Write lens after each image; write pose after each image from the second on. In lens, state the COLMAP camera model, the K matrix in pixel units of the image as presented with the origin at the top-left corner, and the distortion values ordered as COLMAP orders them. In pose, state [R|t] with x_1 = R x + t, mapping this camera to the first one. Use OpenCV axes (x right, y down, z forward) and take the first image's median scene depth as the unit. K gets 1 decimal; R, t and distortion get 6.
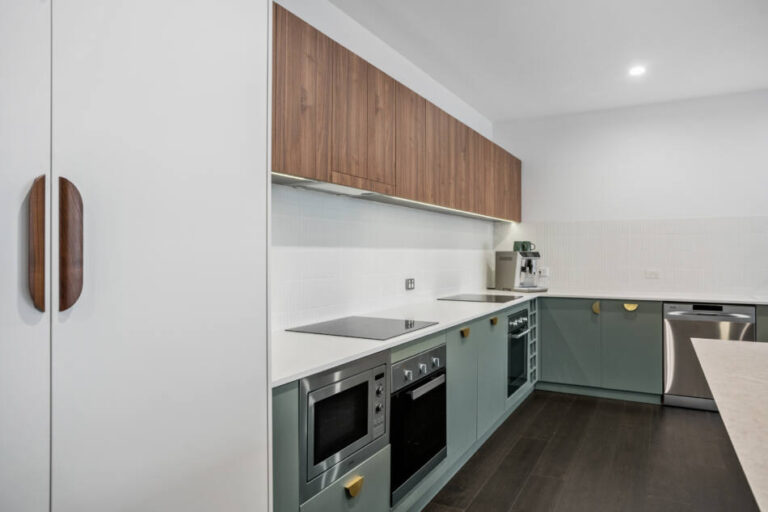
lens RADIAL K [[522.8, 0, 384.0], [0, 522.8, 256.0], [0, 0, 1]] dist [0.000641, 0.000848]
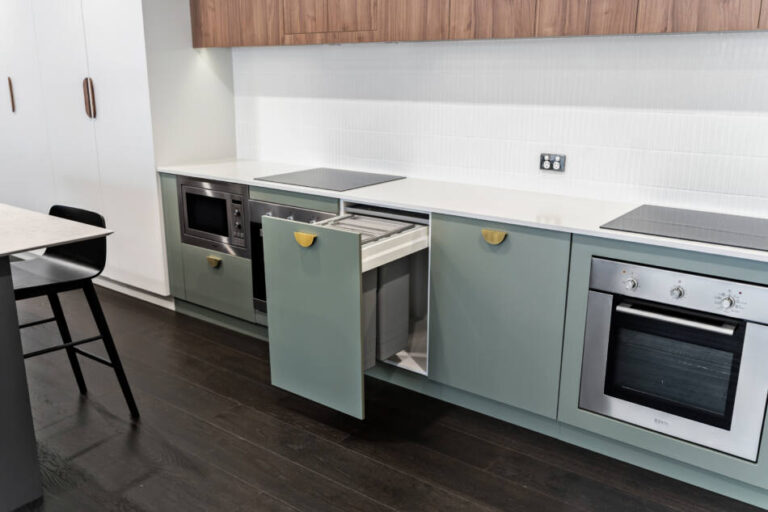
lens RADIAL K [[663.1, 0, 384.0], [0, 663.1, 256.0], [0, 0, 1]] dist [0.002366, 0.001830]
pose [[-0.138190, 0.254501, -0.957148, 0.816528], [-0.014984, 0.965772, 0.258957, -0.040110], [0.990292, 0.050127, -0.129647, 0.822041]]
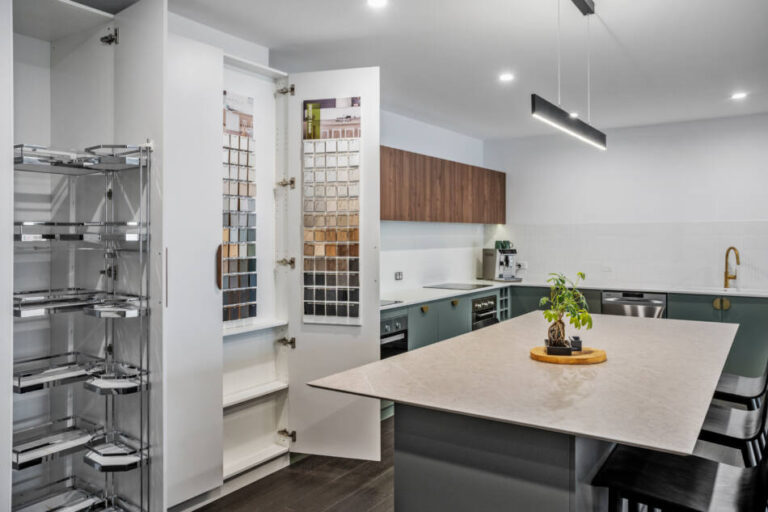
lens RADIAL K [[597.0, 0, 384.0], [0, 597.0, 256.0], [0, 0, 1]] dist [-0.000399, -0.000467]
pose [[0.996007, 0.002080, -0.089252, 0.138341], [0.000587, 0.999554, 0.029843, -0.042490], [0.089274, -0.029776, 0.995562, -0.527591]]
